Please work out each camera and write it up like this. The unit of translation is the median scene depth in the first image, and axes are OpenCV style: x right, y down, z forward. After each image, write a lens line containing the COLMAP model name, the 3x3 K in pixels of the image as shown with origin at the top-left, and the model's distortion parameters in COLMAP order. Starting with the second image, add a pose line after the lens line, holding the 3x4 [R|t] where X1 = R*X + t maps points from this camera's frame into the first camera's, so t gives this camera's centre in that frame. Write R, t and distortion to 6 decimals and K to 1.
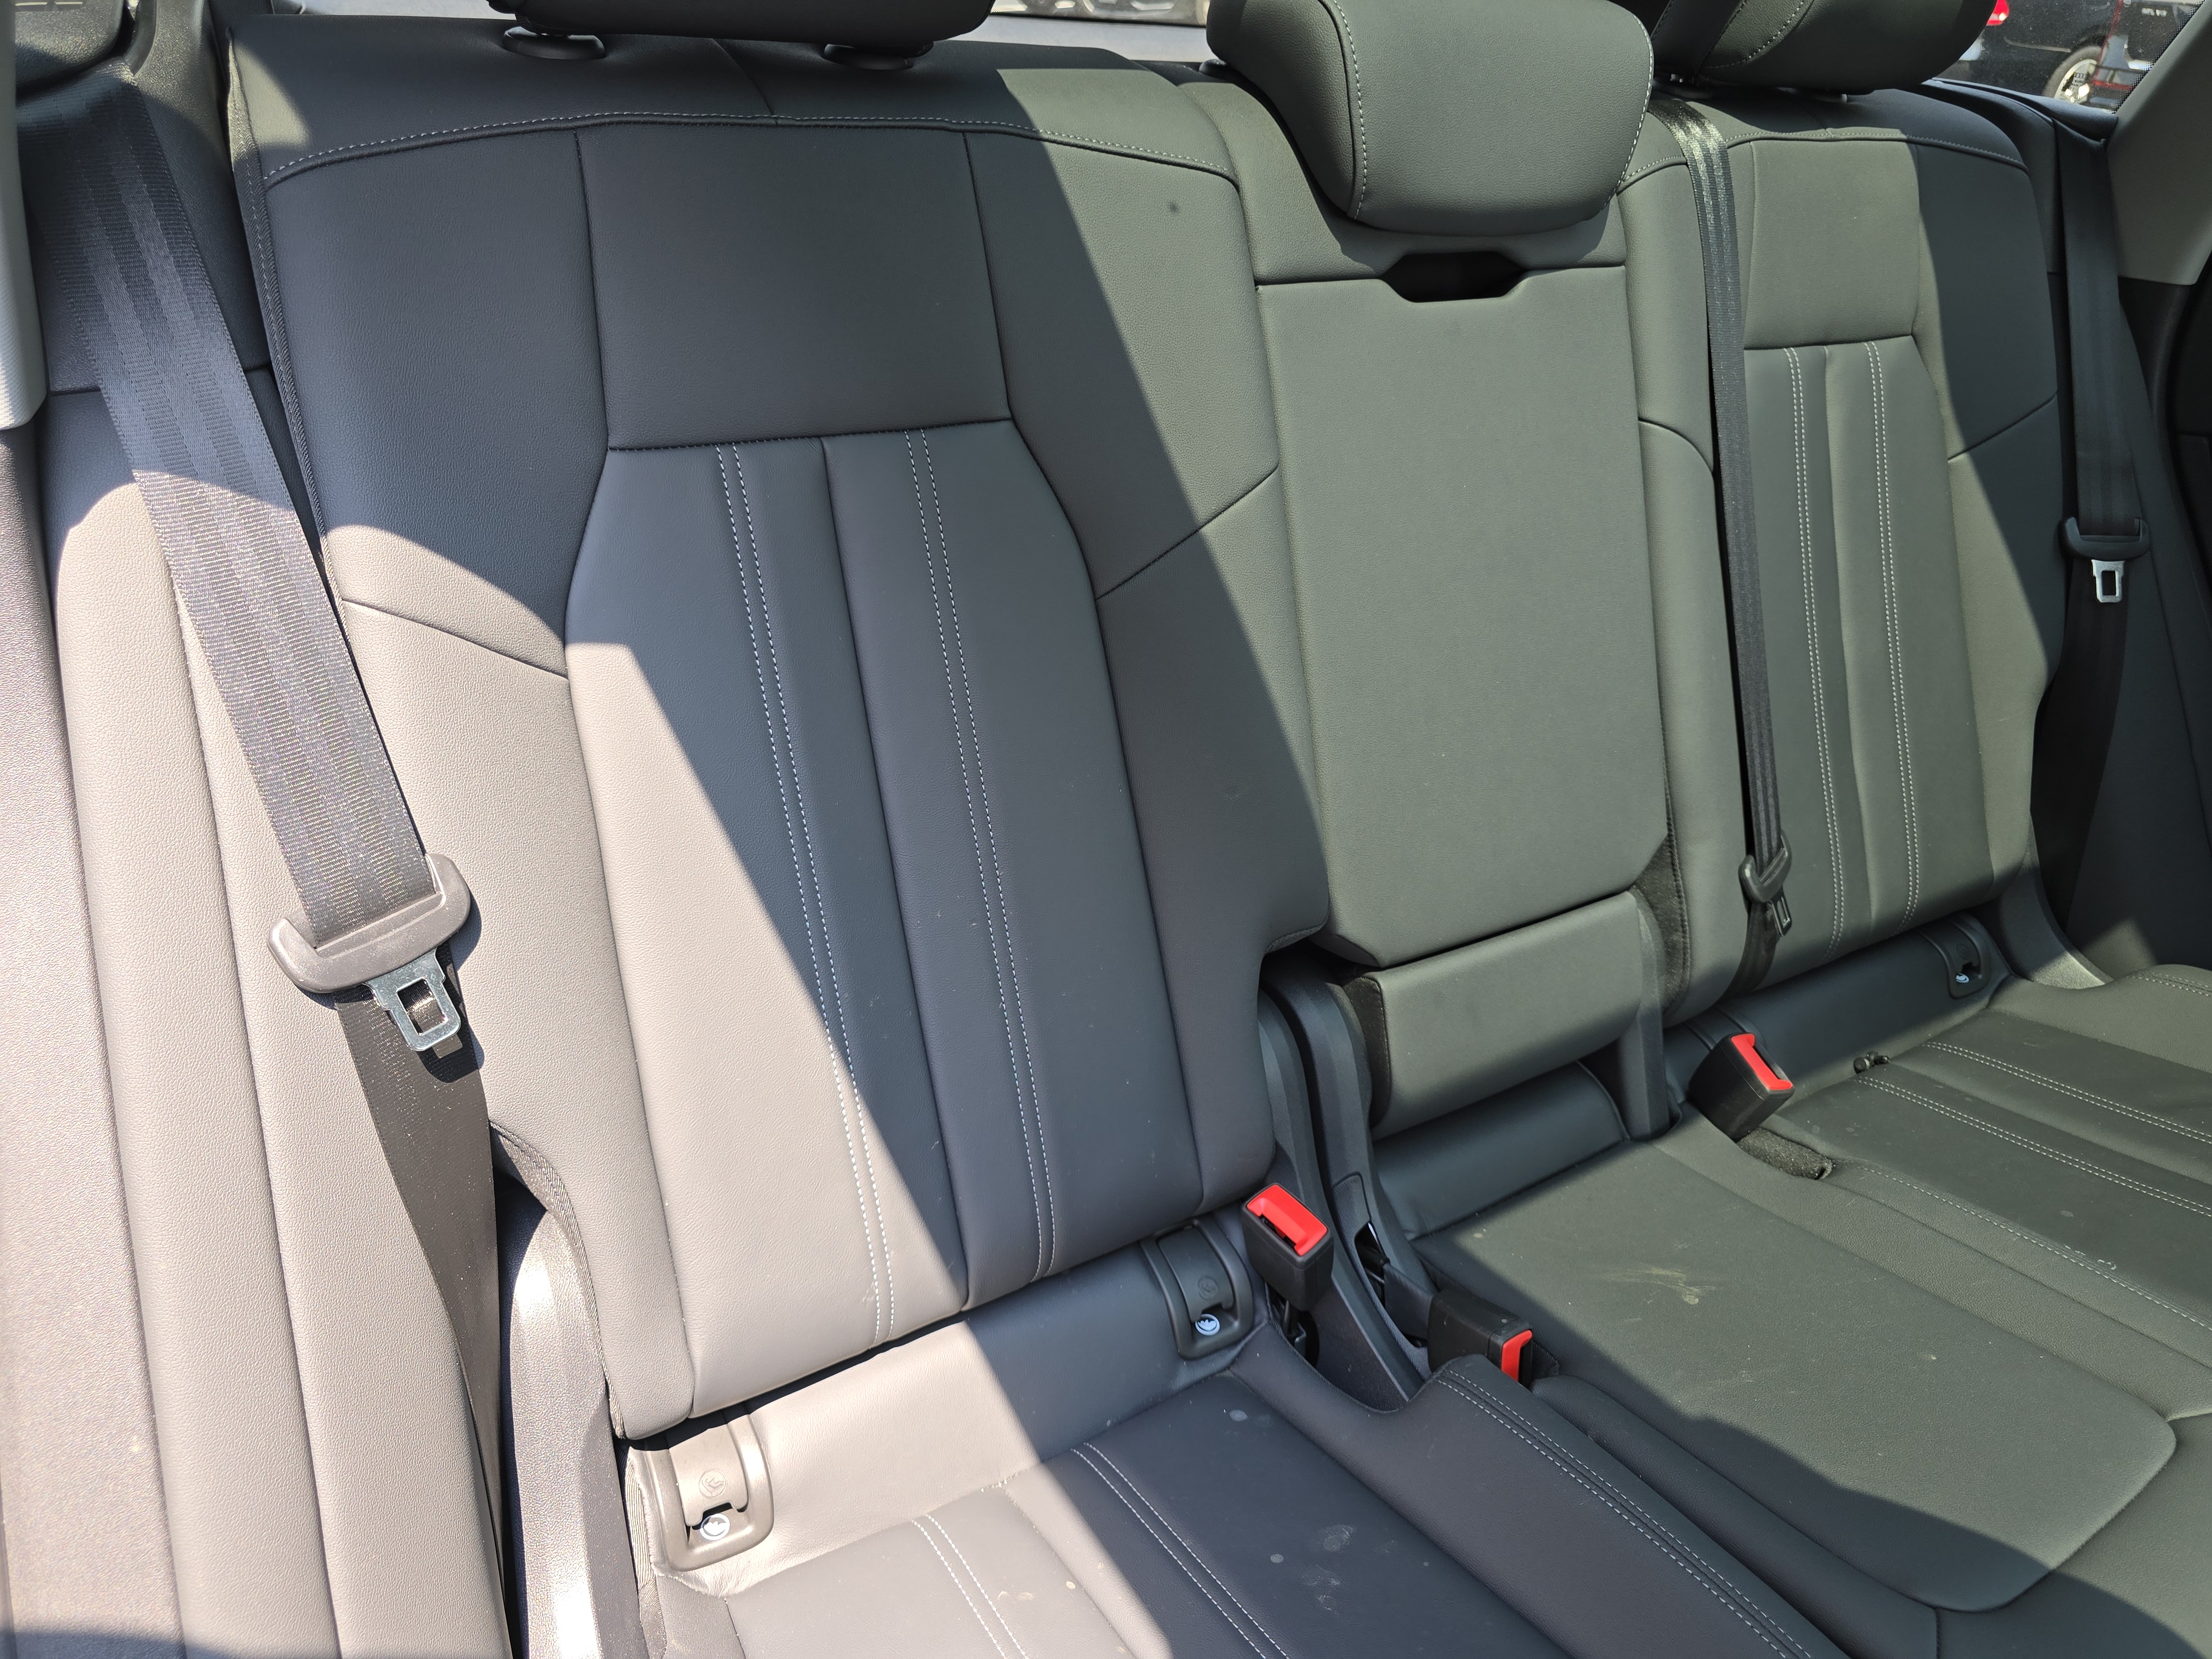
lens RADIAL K [[1515.2, 0, 1146.2], [0, 1515.2, 827.3], [0, 0, 1]] dist [0.014998, -0.023967]
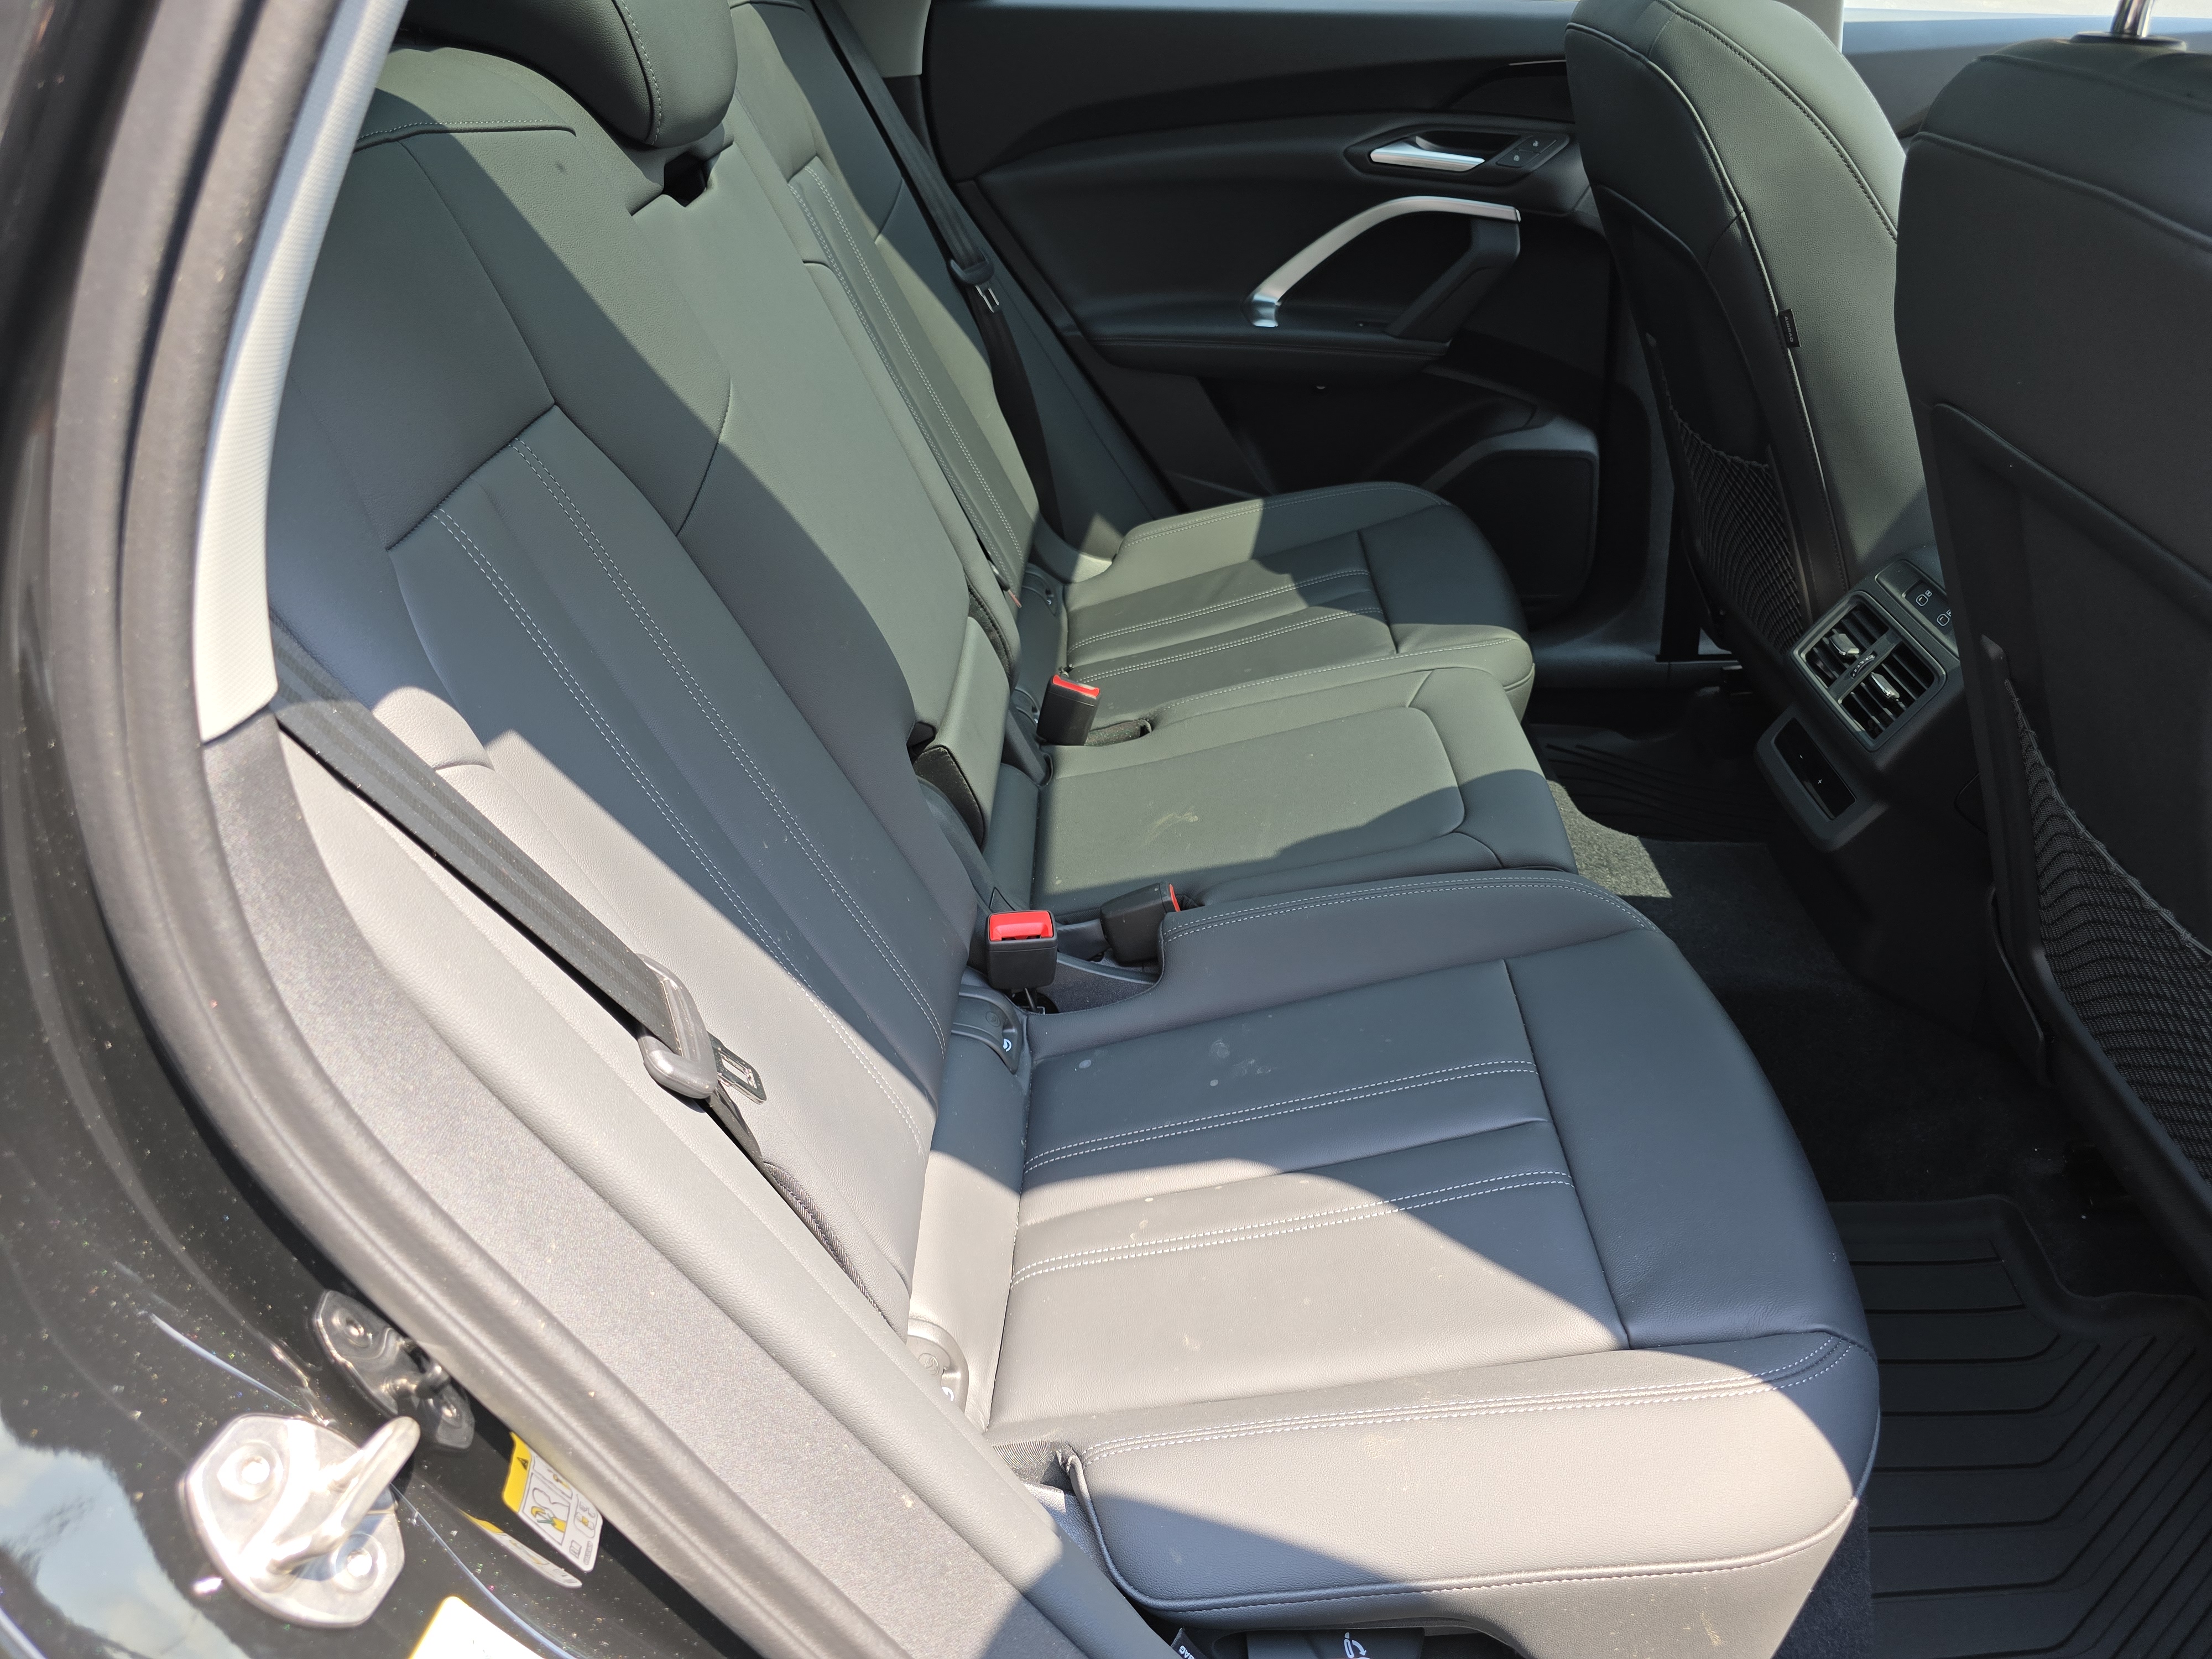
lens RADIAL K [[1515.2, 0, 1146.2], [0, 1515.2, 827.3], [0, 0, 1]] dist [0.014998, -0.023967]
pose [[0.514140, -0.525645, 0.677759, -0.600937], [0.471370, 0.833335, 0.288727, -0.111961], [-0.716568, 0.171029, 0.676224, 0.052801]]
